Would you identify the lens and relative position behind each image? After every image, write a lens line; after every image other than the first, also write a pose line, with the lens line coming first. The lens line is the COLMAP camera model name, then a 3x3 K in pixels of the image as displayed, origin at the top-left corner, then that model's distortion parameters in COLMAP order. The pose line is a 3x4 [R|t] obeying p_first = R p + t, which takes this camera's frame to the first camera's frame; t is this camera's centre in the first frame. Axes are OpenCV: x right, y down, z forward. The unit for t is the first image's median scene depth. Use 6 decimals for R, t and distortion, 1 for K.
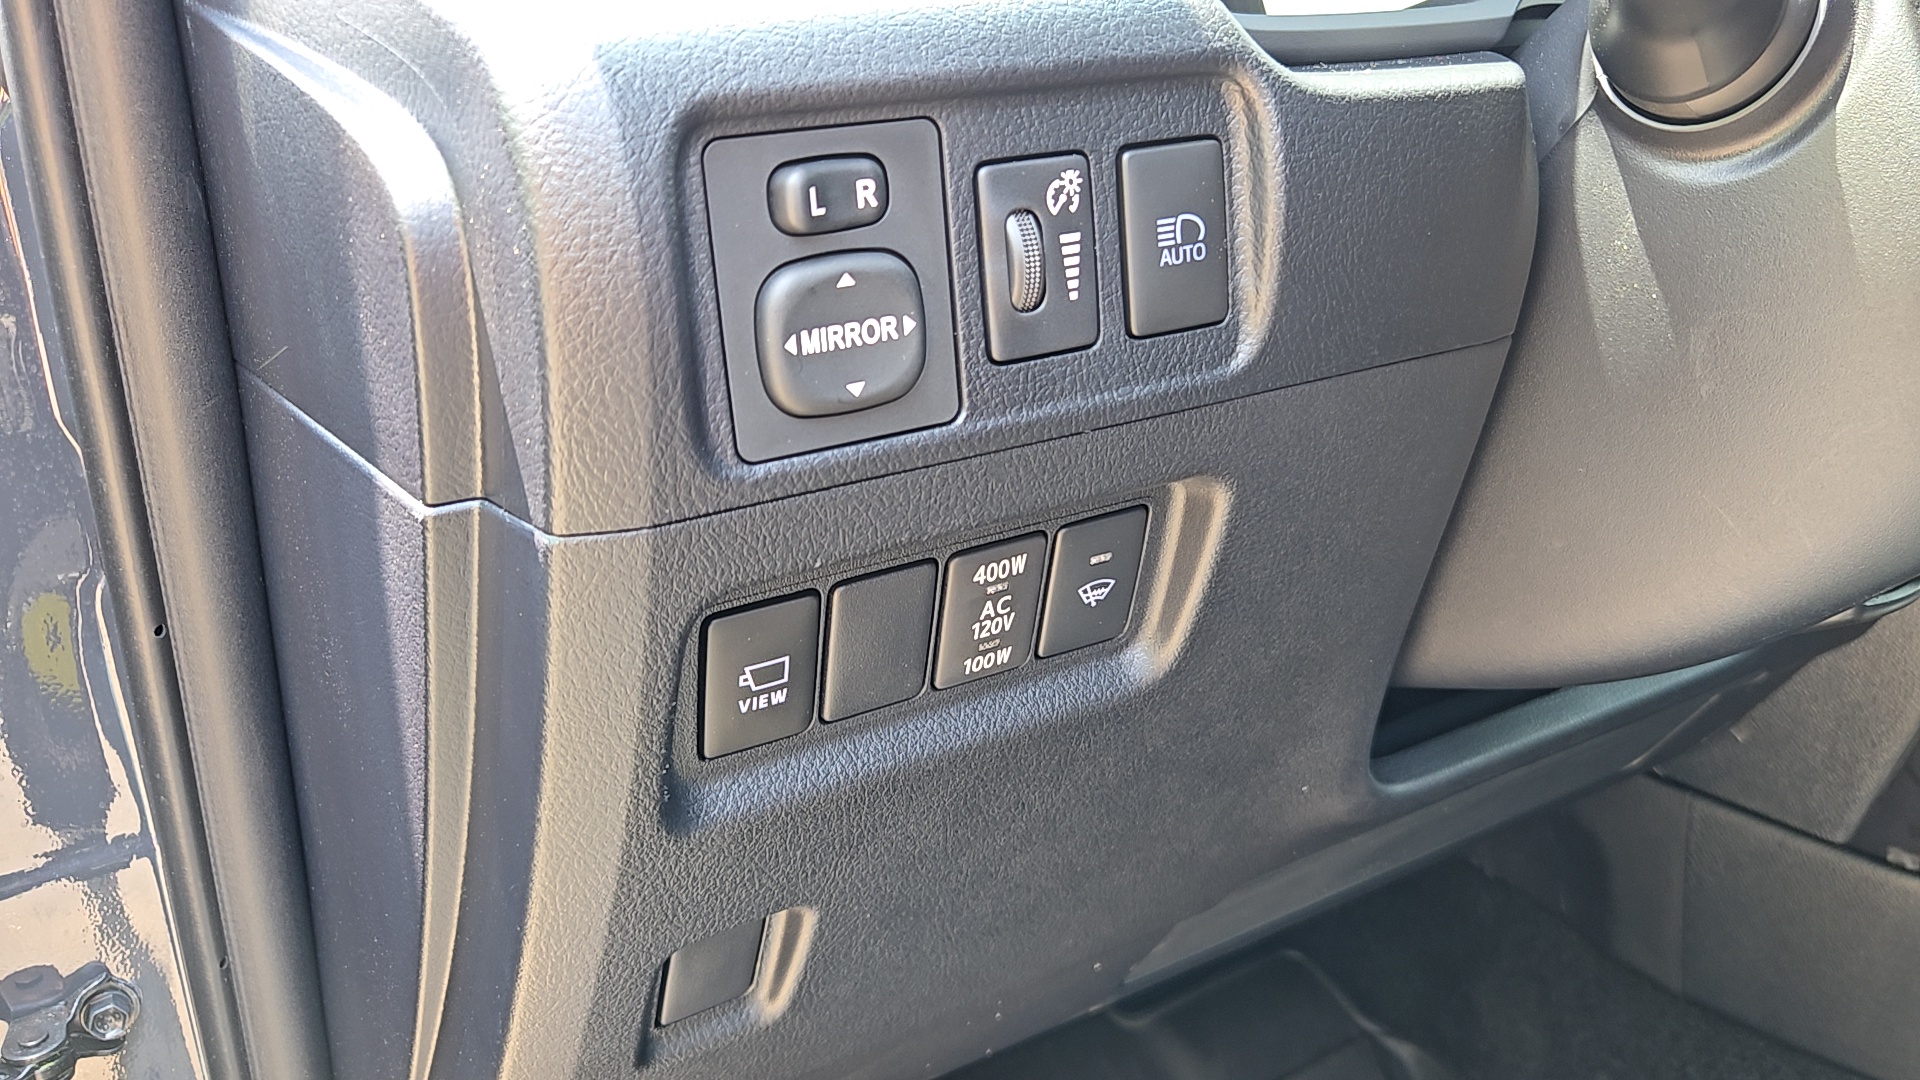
lens RADIAL K [[1624.0, 0, 962.4], [0, 1624.0, 534.2], [0, 0, 1]] dist [-0.002774, 0.003494]
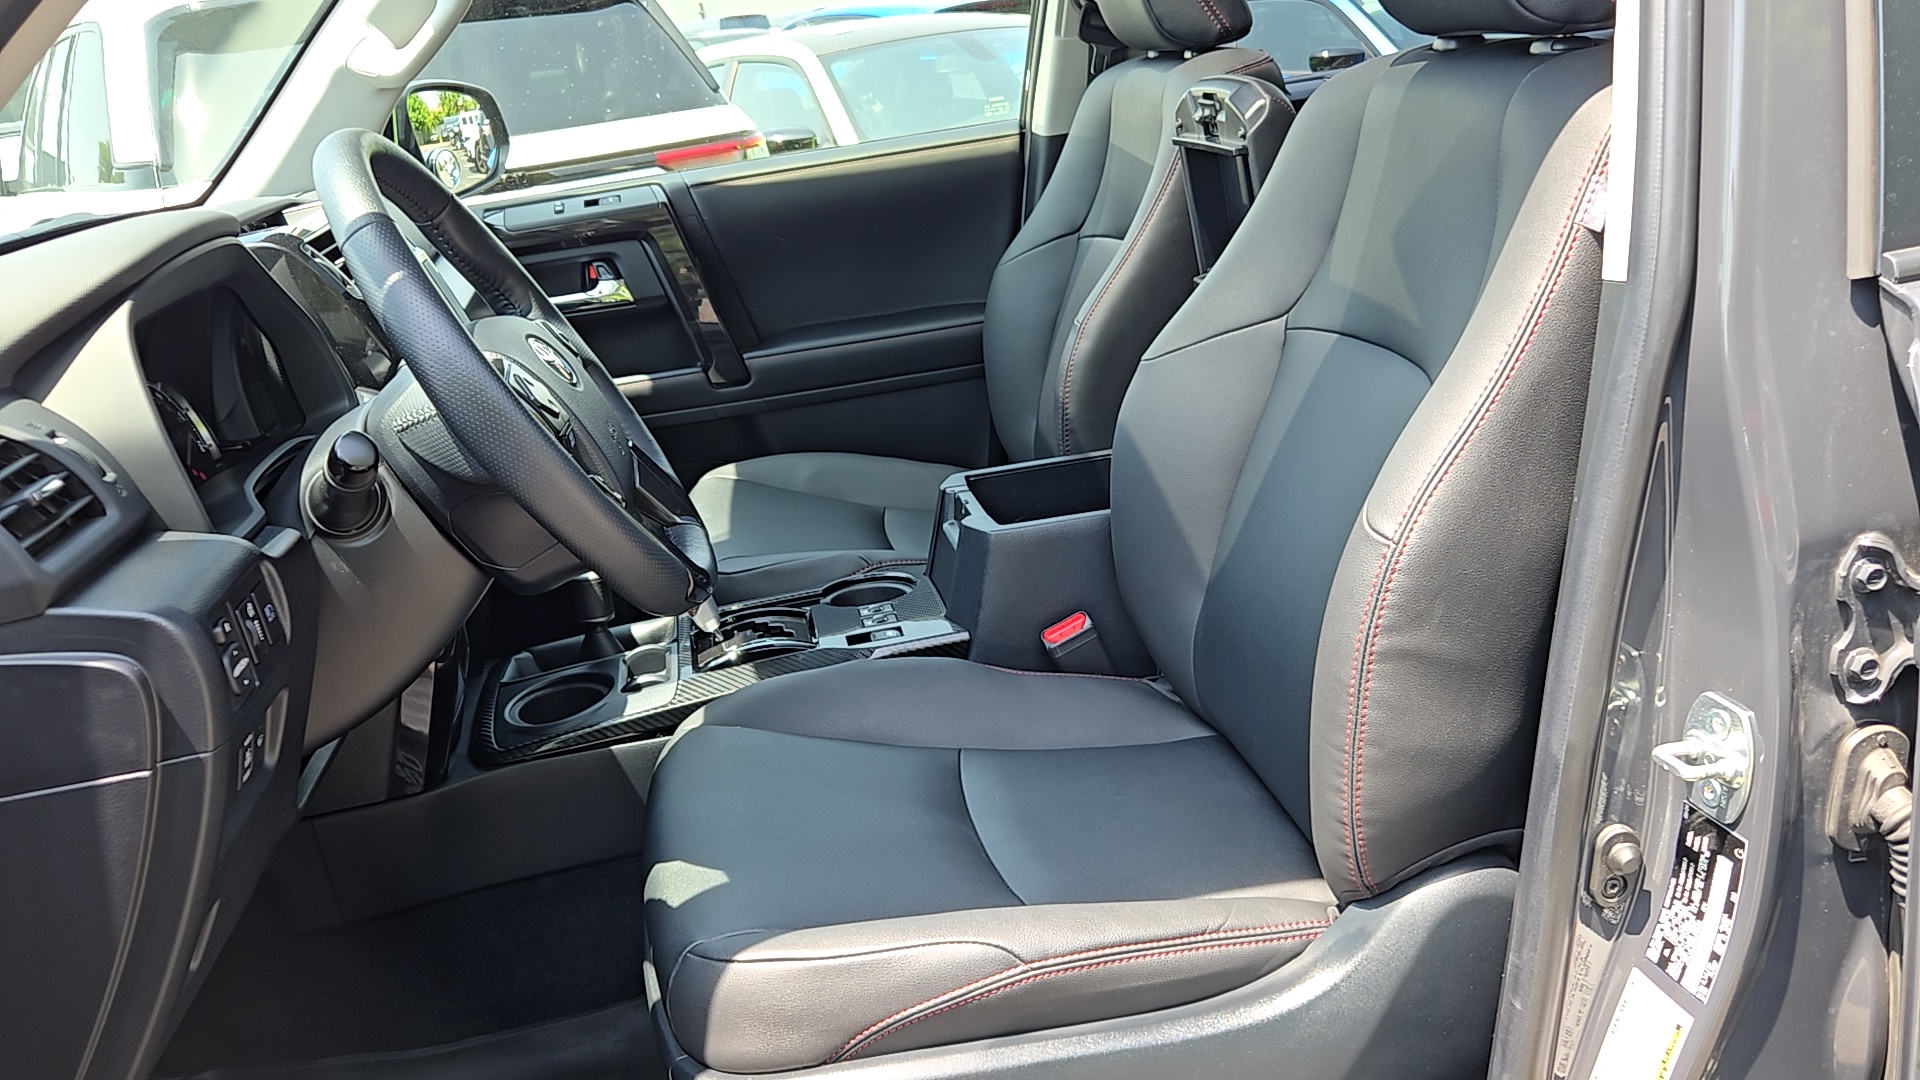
lens RADIAL K [[1610.3, 0, 960.0], [0, 1610.3, 540.0], [0, 0, 1]] dist [0.008693, 0.002470]
pose [[0.404595, -0.300681, 0.863652, -1.778174], [0.413892, 0.902348, 0.120257, -0.114754], [-0.815473, 0.308804, 0.489535, -1.502293]]
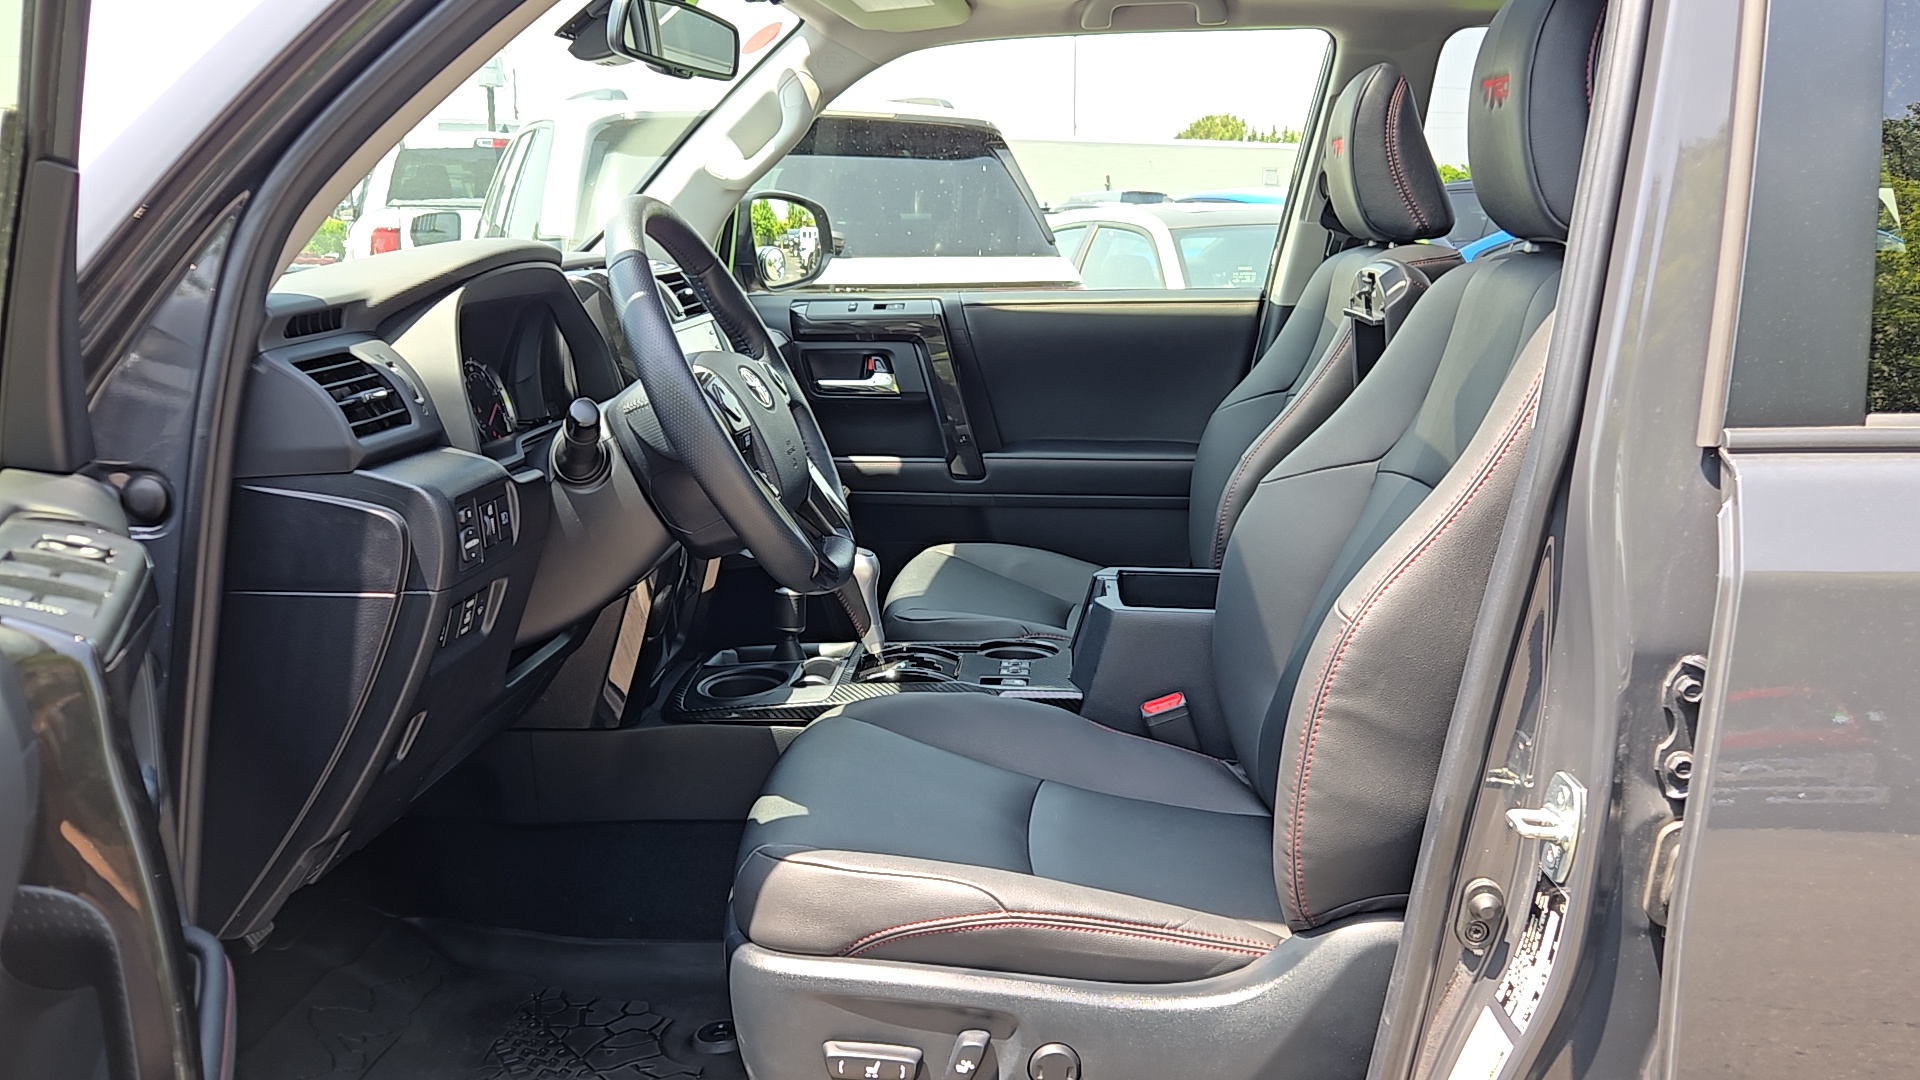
lens RADIAL K [[1610.3, 0, 960.0], [0, 1610.3, 540.0], [0, 0, 1]] dist [0.008693, 0.002470]
pose [[0.612041, -0.122446, 0.781290, -2.247219], [0.250821, 0.966990, -0.044937, 0.340795], [-0.749997, 0.223467, 0.622549, -2.338531]]
